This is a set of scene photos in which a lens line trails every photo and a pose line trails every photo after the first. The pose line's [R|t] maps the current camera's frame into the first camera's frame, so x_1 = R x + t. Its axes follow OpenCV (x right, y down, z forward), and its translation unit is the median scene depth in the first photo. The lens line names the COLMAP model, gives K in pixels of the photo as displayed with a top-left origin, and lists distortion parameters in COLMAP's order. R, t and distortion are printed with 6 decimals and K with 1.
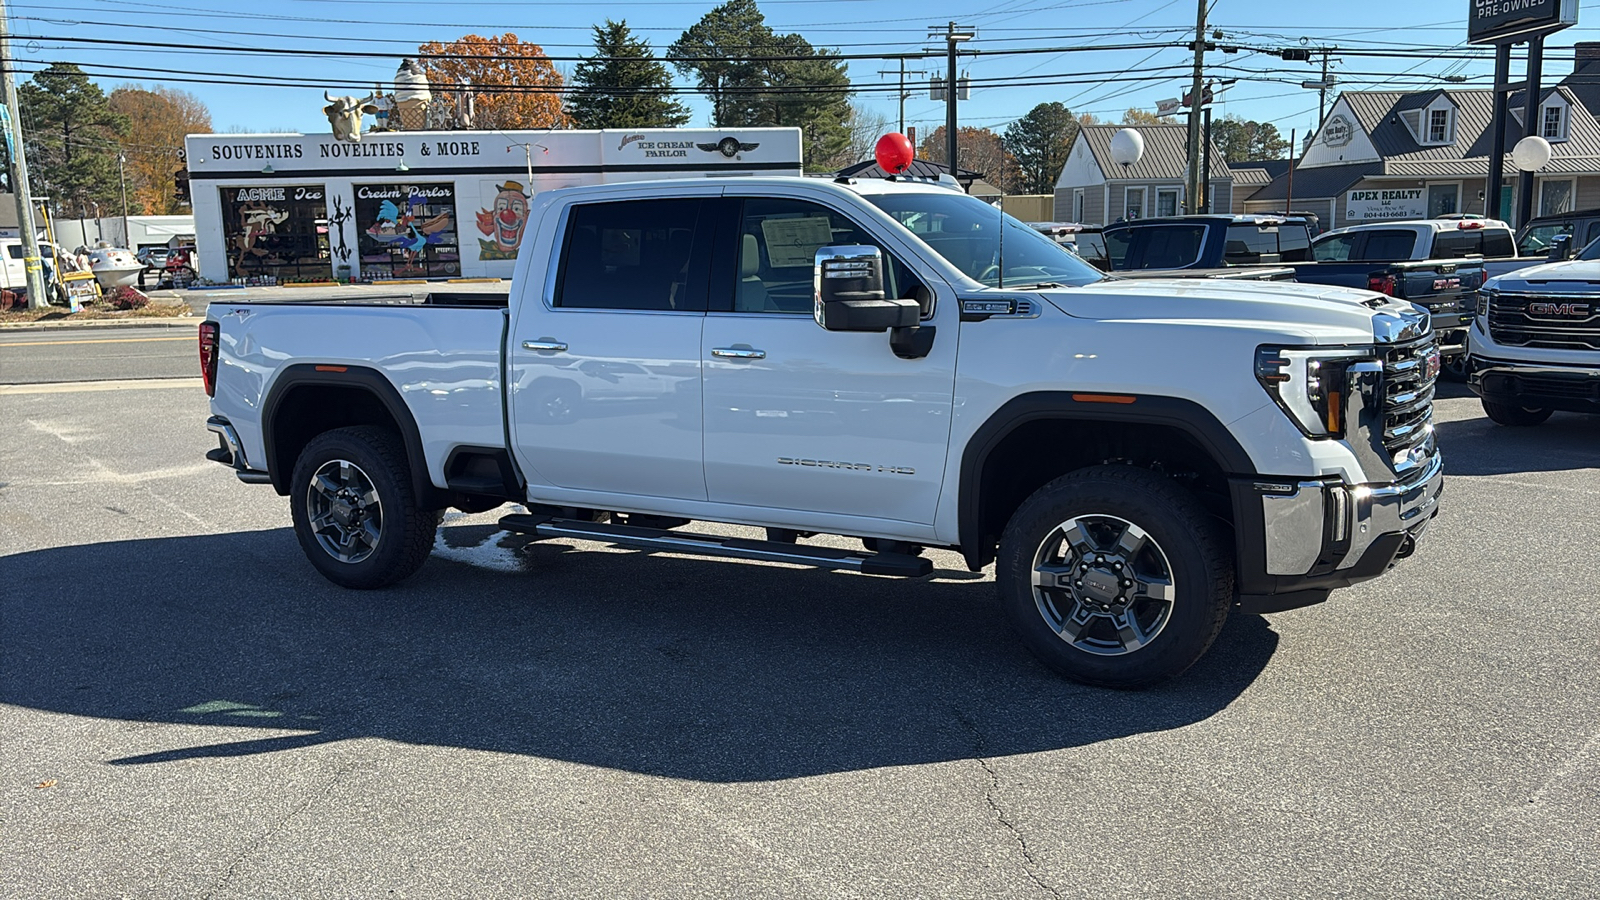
lens RADIAL K [[1390.8, 0, 787.3], [0, 1390.8, 495.0], [0, 0, 1]] dist [0.045974, -0.039483]
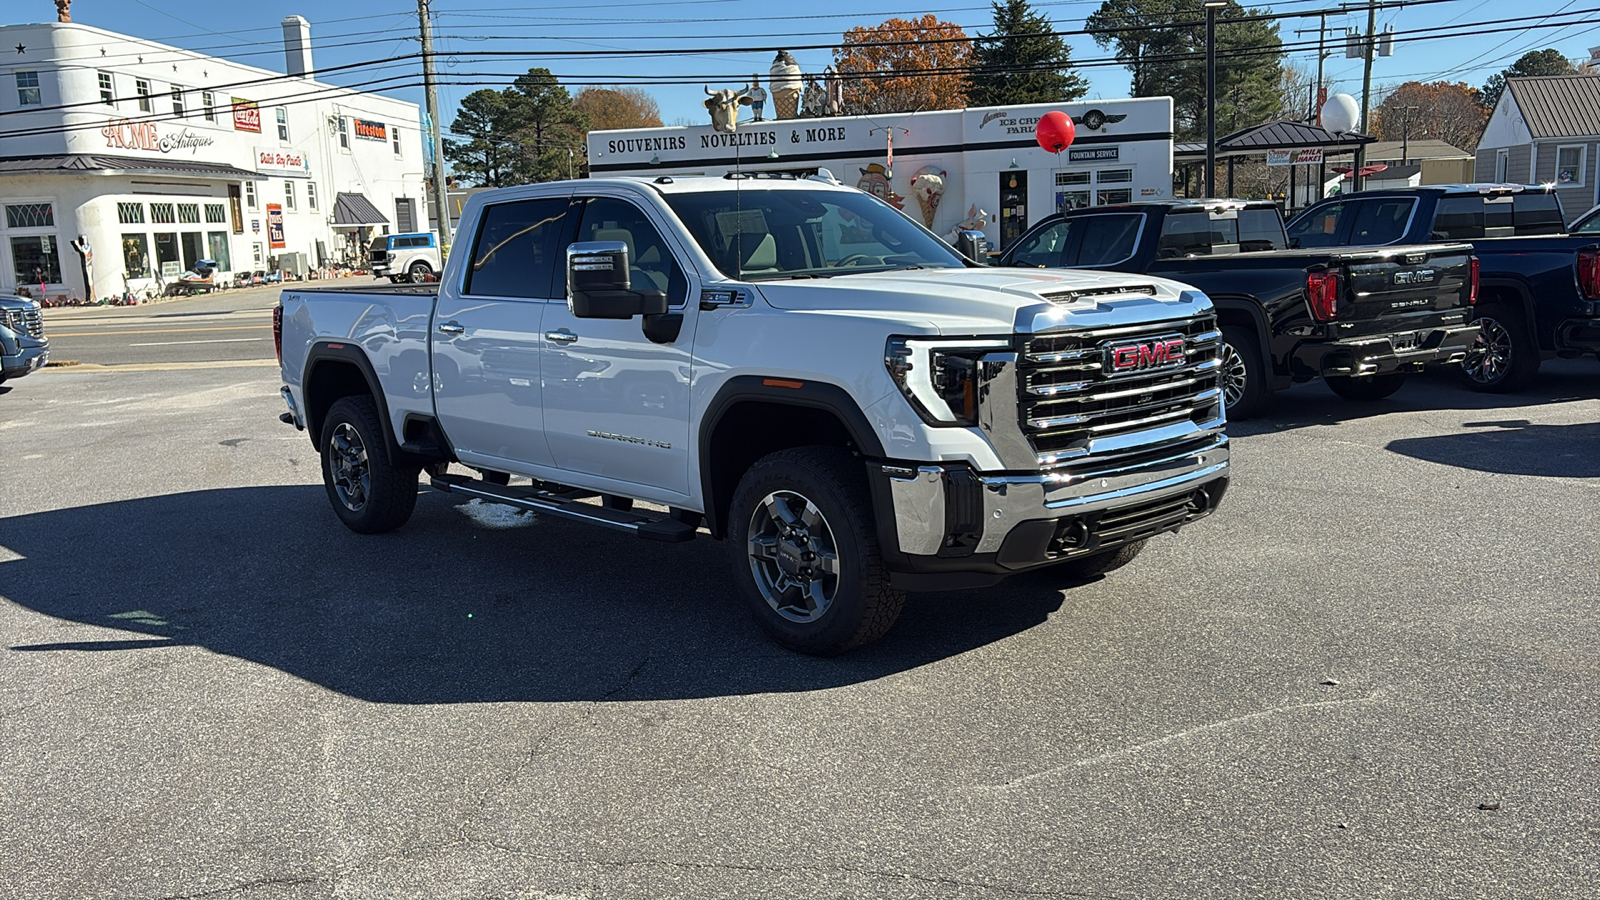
lens RADIAL K [[1390.8, 0, 775.3], [0, 1390.8, 471.7], [0, 0, 1]] dist [0.045974, -0.039483]
pose [[0.950509, 0.037708, -0.308401, 0.185542], [-0.037548, 0.999274, 0.006457, -0.002529], [0.308420, 0.005442, 0.951235, -0.006552]]
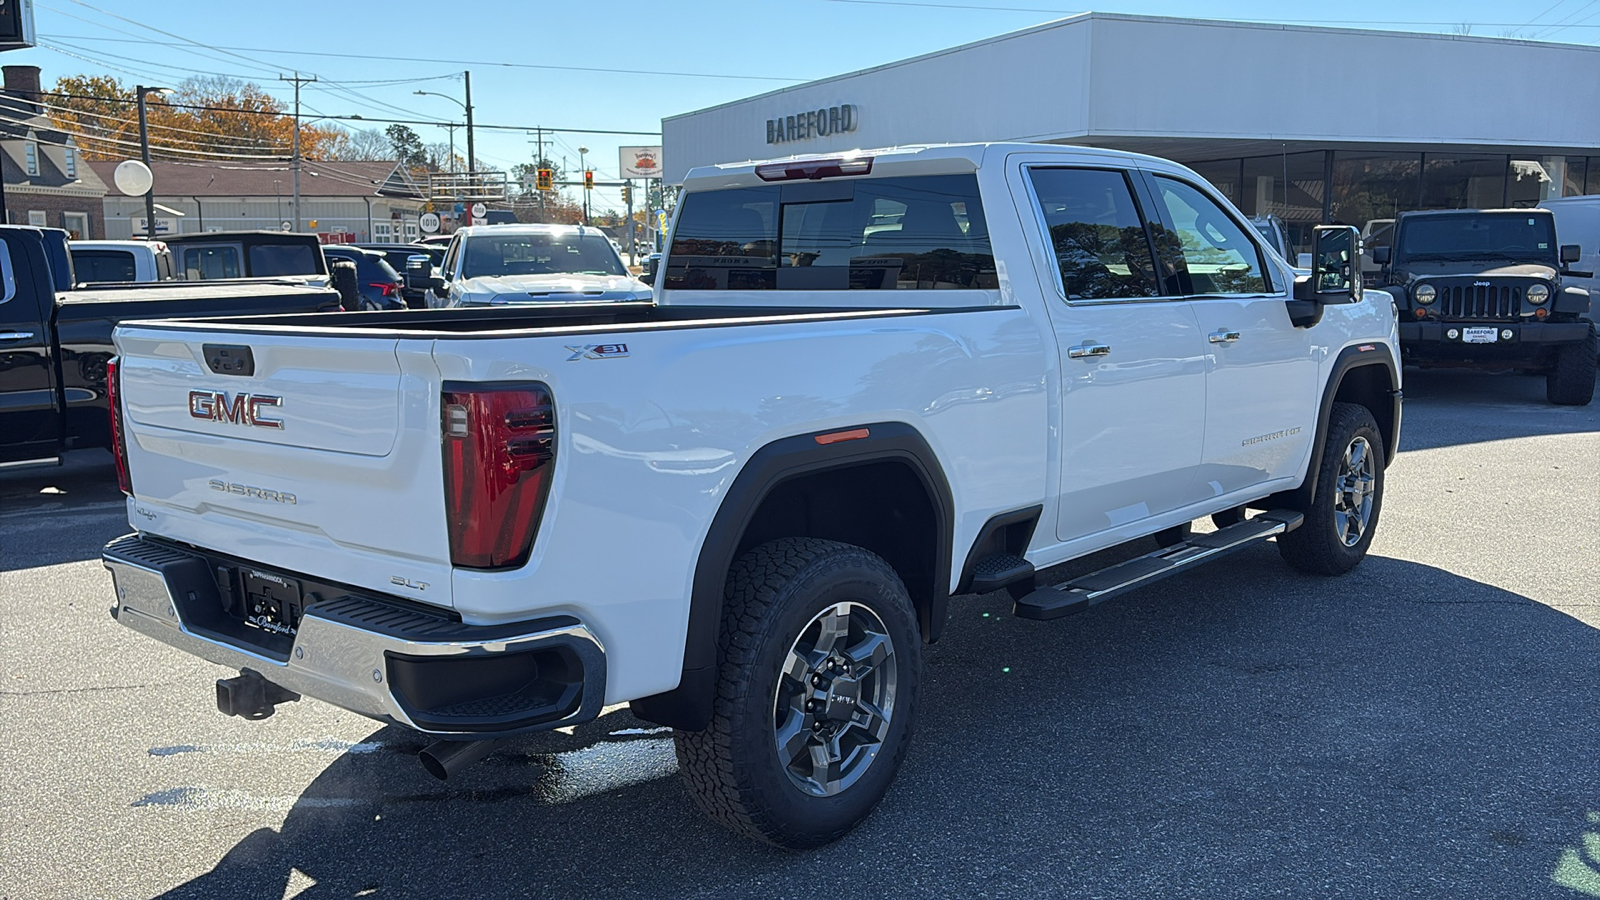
lens RADIAL K [[1390.8, 0, 797.7], [0, 1390.8, 444.5], [0, 0, 1]] dist [0.045974, -0.039483]
pose [[0.189416, -0.115620, 0.975066, -0.395132], [0.180841, 0.980163, 0.081095, -0.061943], [-0.965100, 0.160971, 0.206568, 0.421927]]
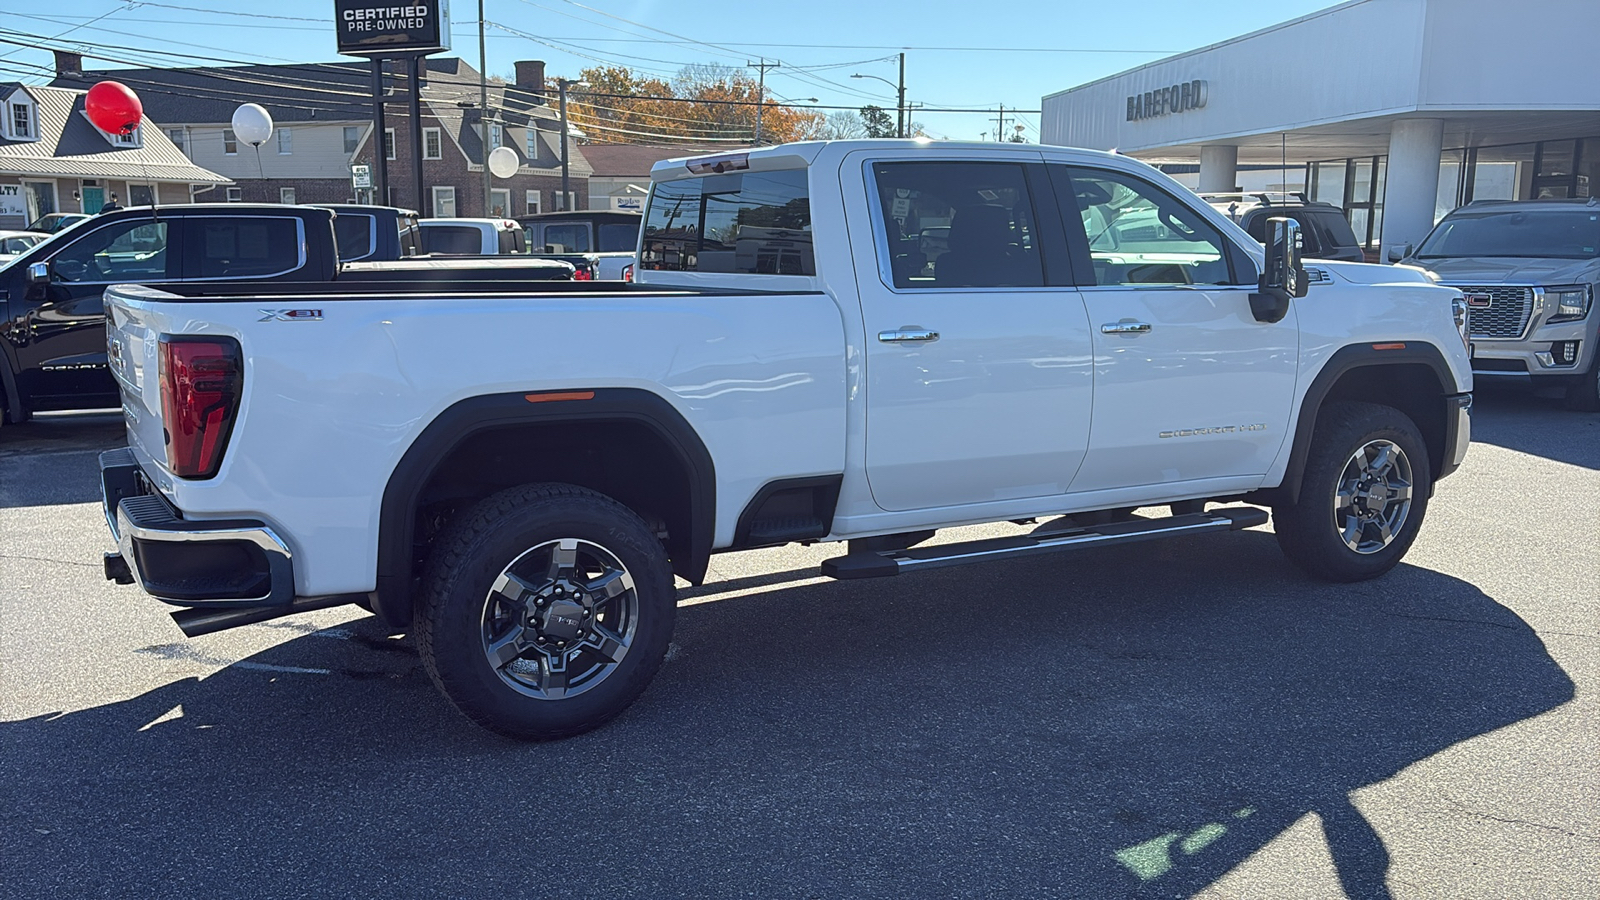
lens RADIAL K [[1390.8, 0, 792.3], [0, 1390.8, 458.4], [0, 0, 1]] dist [0.045974, -0.039483]
pose [[0.501711, -0.117587, 0.857006, -0.379409], [0.142275, 0.988443, 0.052331, -0.037424], [-0.853255, 0.095675, 0.512642, 0.275032]]
